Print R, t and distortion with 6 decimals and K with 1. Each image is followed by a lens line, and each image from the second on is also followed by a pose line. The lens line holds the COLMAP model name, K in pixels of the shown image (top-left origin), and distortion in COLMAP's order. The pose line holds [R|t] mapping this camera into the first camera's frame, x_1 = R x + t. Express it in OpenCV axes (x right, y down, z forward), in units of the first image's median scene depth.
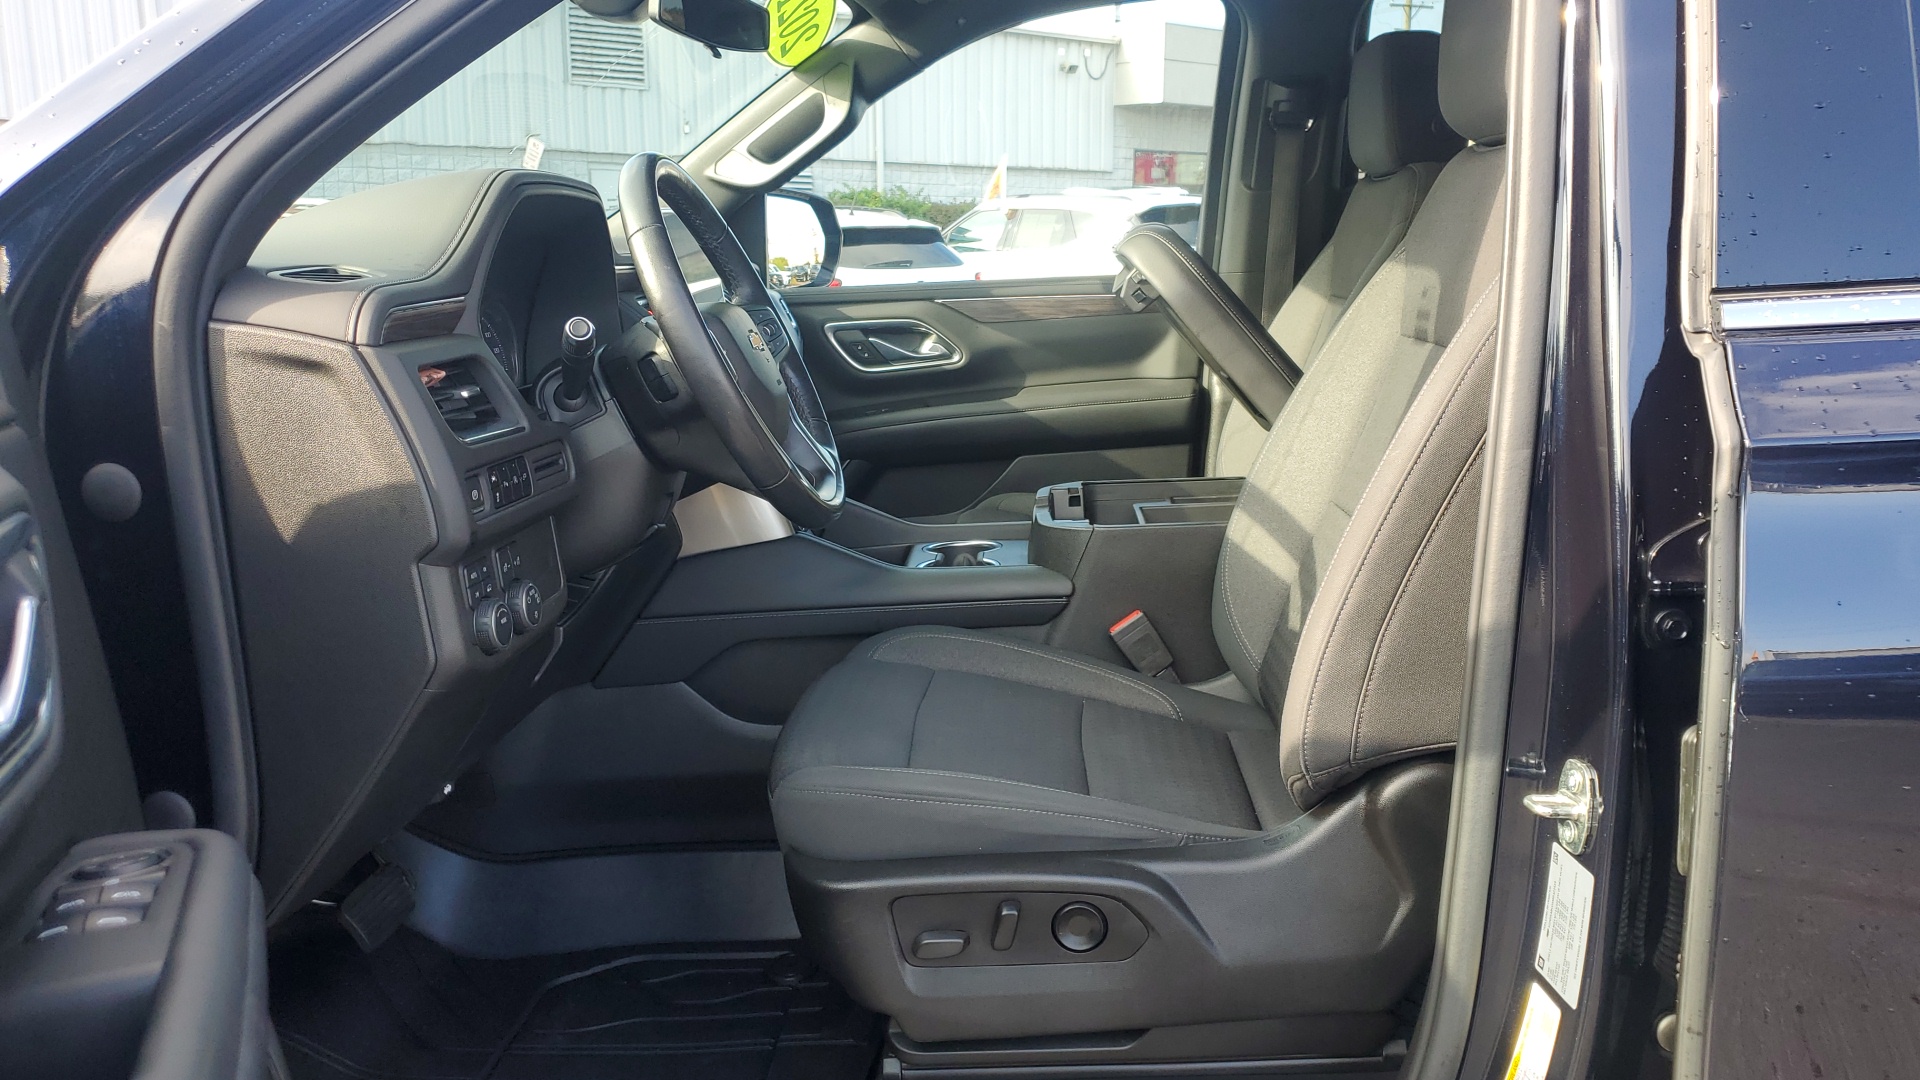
lens RADIAL K [[1453.2, 0, 992.4], [0, 1453.2, 541.5], [0, 0, 1]] dist [0.035654, -0.004723]
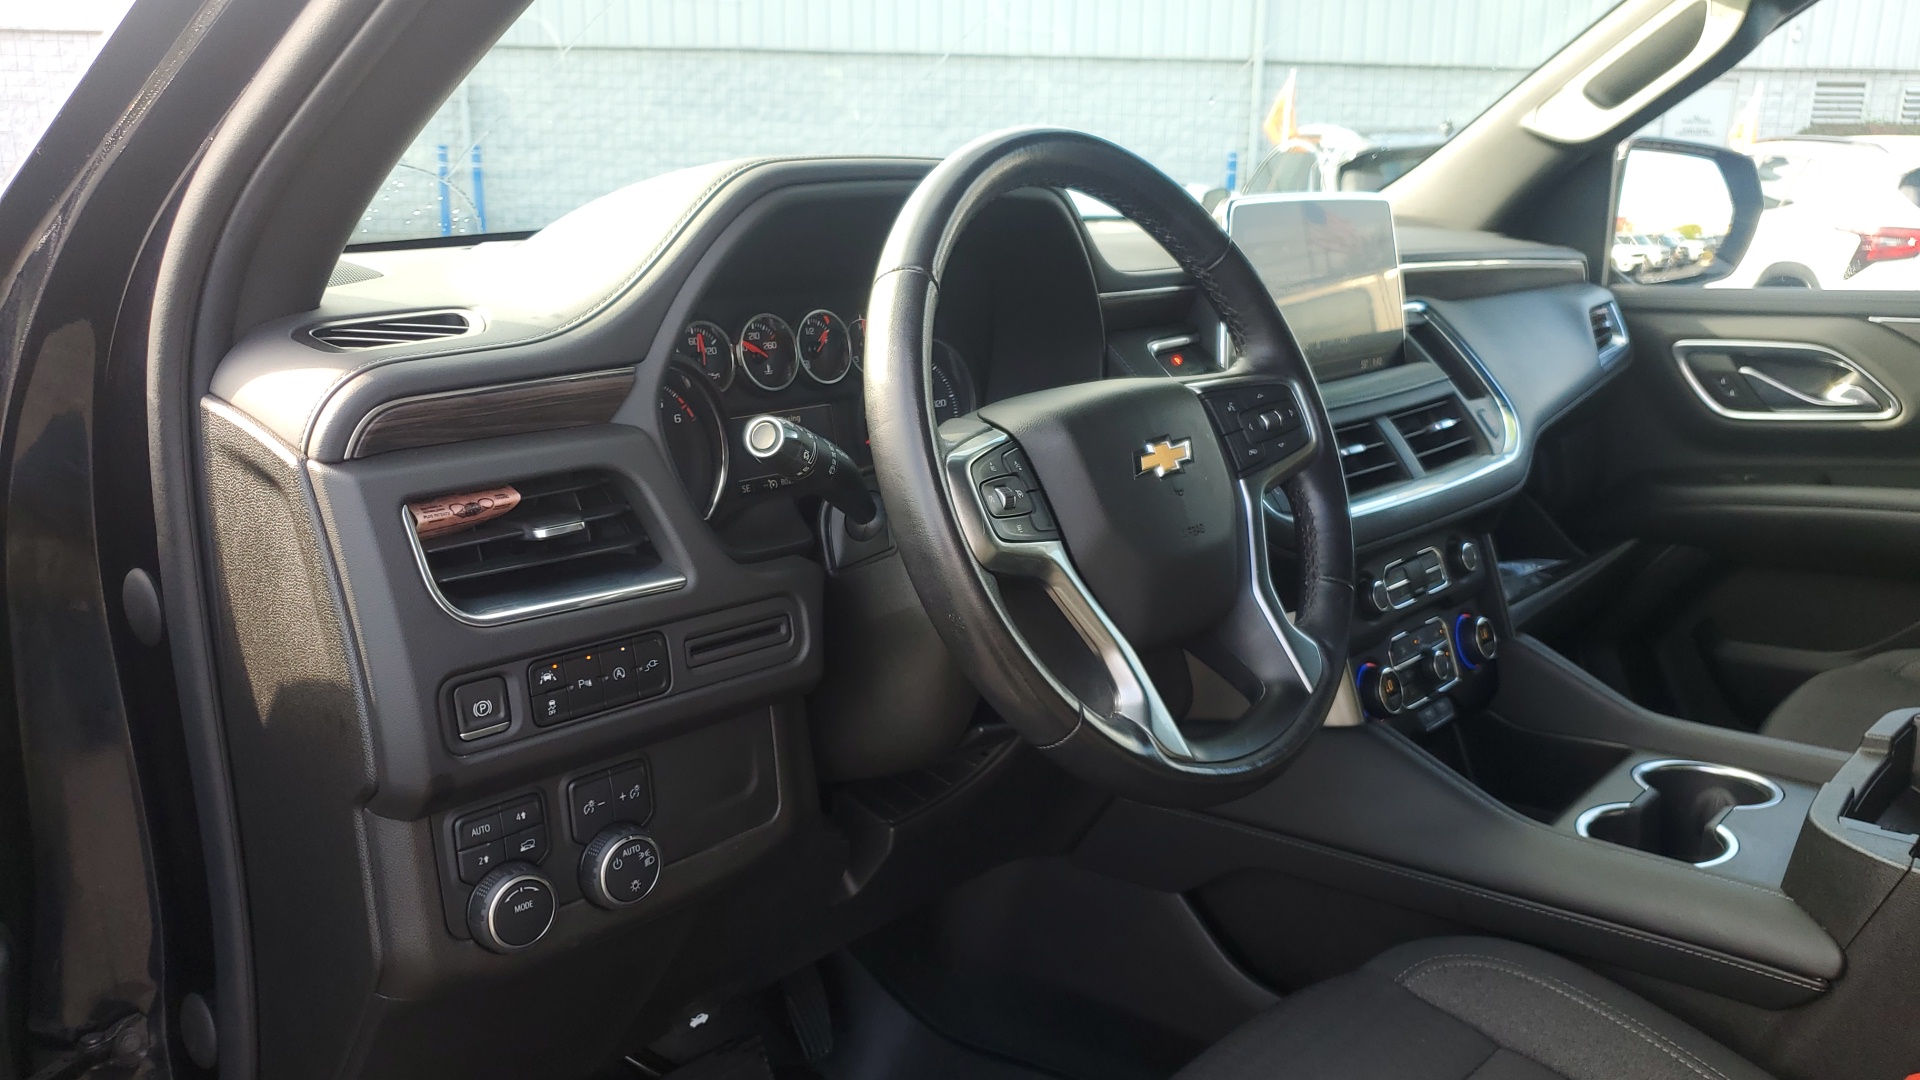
lens RADIAL K [[1453.2, 0, 992.4], [0, 1453.2, 541.5], [0, 0, 1]] dist [0.035654, -0.004723]
pose [[0.780010, 0.178149, -0.599872, 0.099430], [-0.149261, 0.983918, 0.098119, -0.114168], [0.607705, 0.013003, 0.794057, 0.379869]]
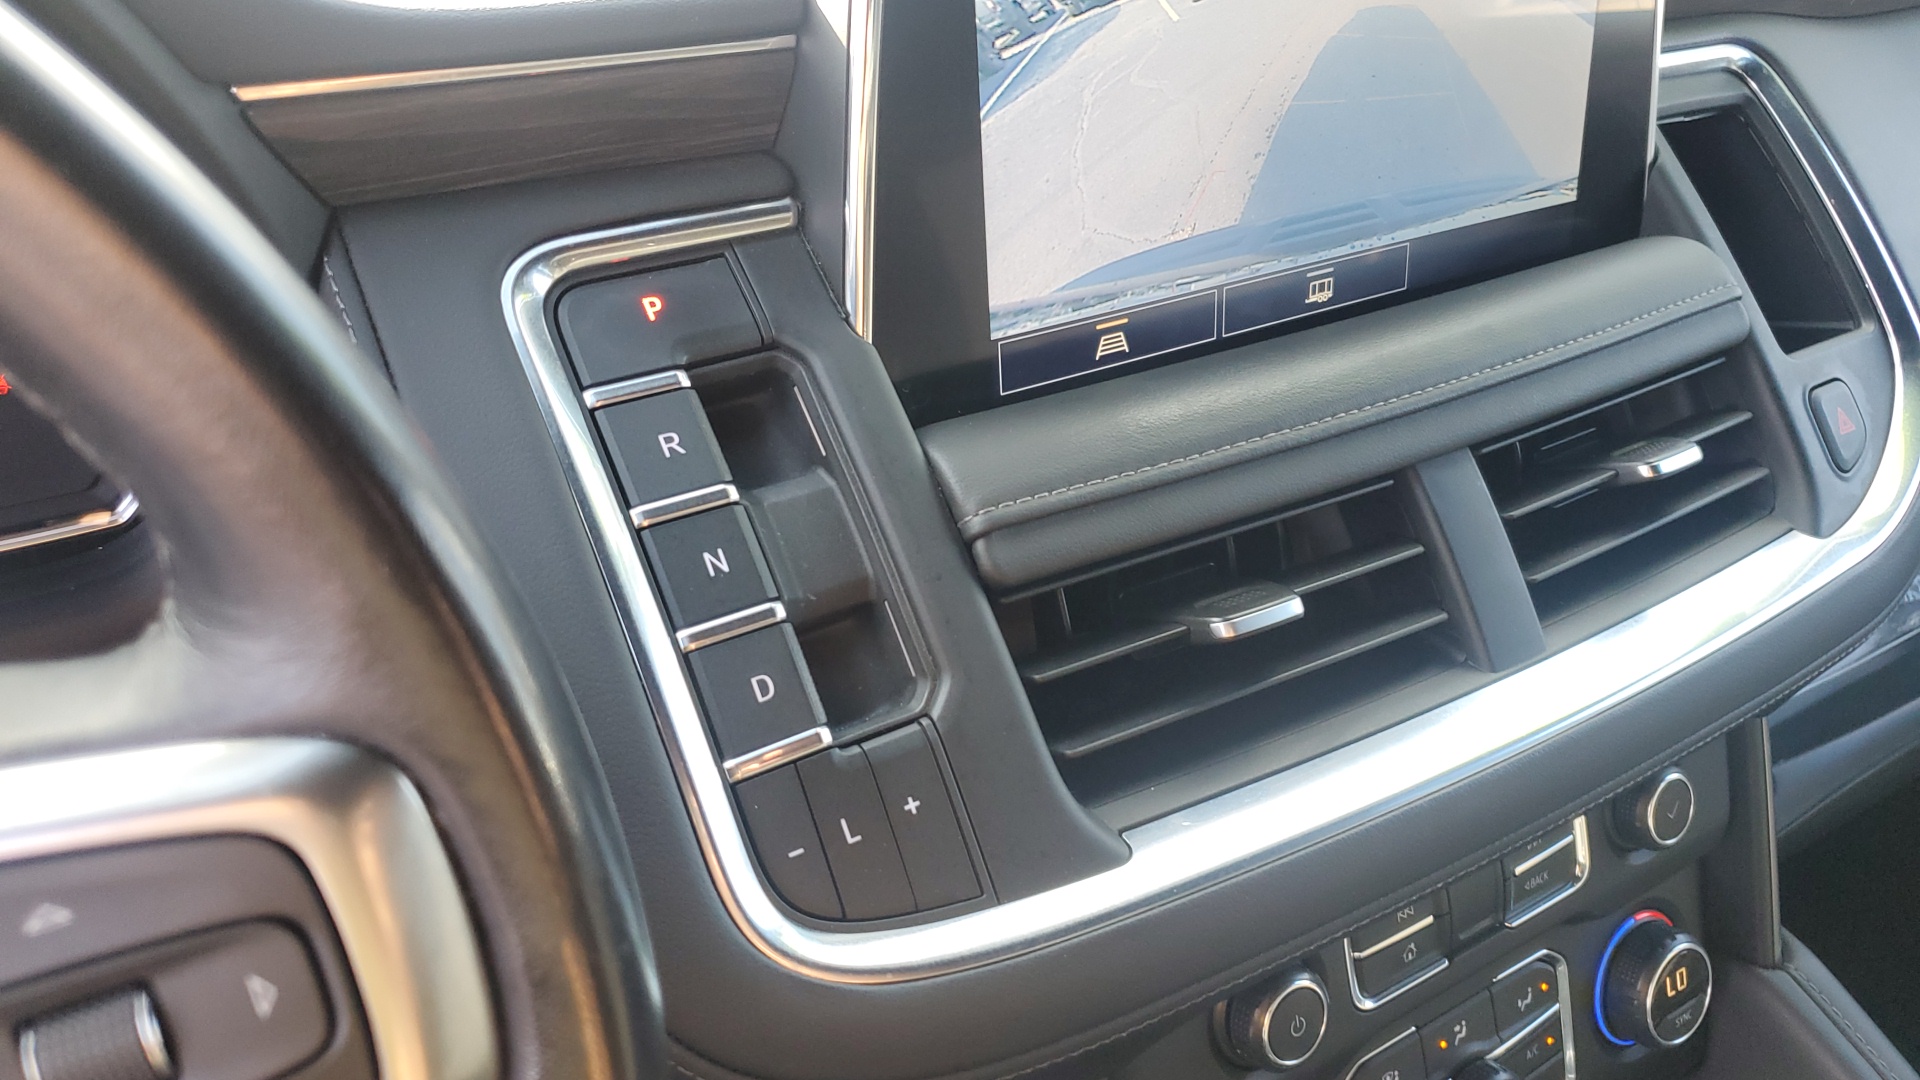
lens RADIAL K [[1497.4, 0, 981.5], [0, 1497.4, 538.8], [0, 0, 1]] dist [0.110572, -0.180122]
pose [[0.588210, 0.439321, -0.678974, -0.051189], [-0.212634, 0.894054, 0.394277, -0.196347], [0.780253, -0.087545, 0.619306, 0.818419]]
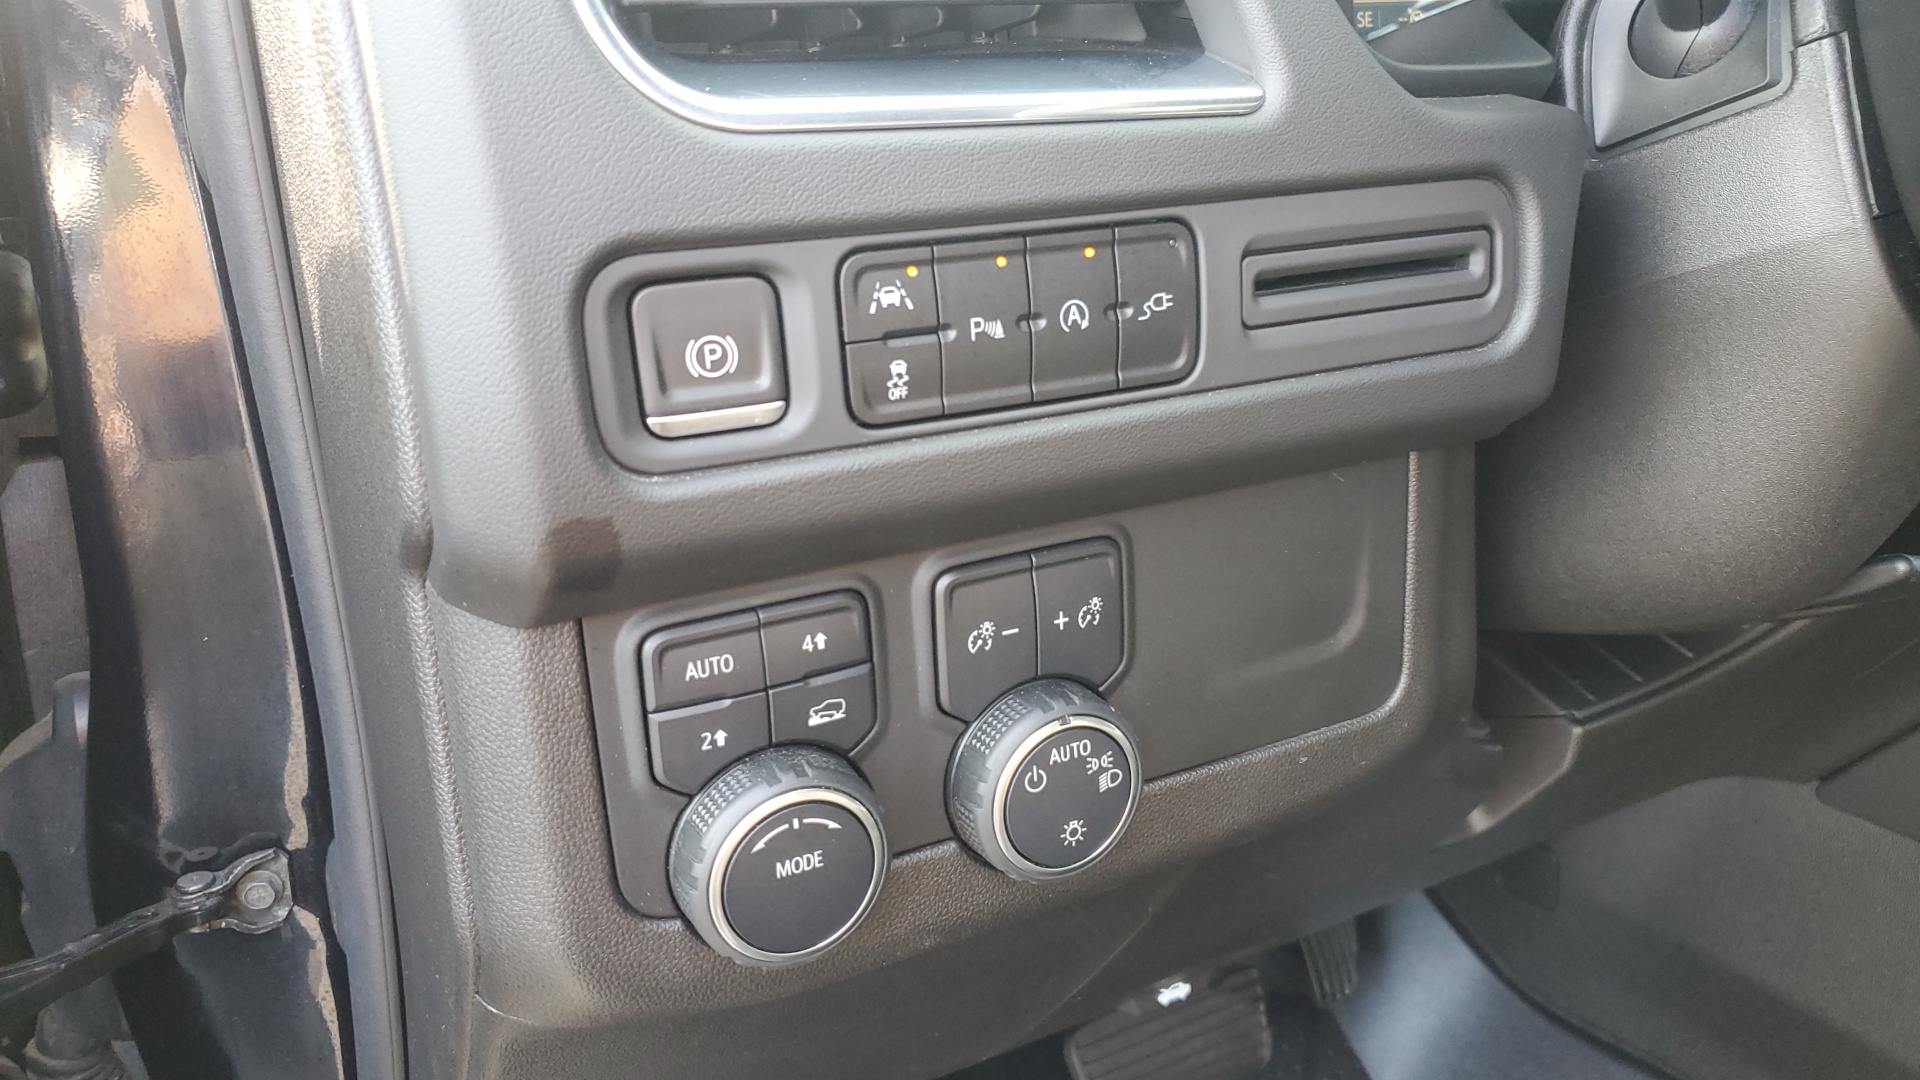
lens RADIAL K [[1459.1, 0, 988.3], [0, 1459.1, 552.2], [0, 0, 1]] dist [0.011666, 0.006596]
pose [[0.523993, 0.352916, -0.775165, -0.084518], [-0.179093, 0.935422, 0.304815, -0.047865], [0.832680, -0.020895, 0.553359, 0.537280]]
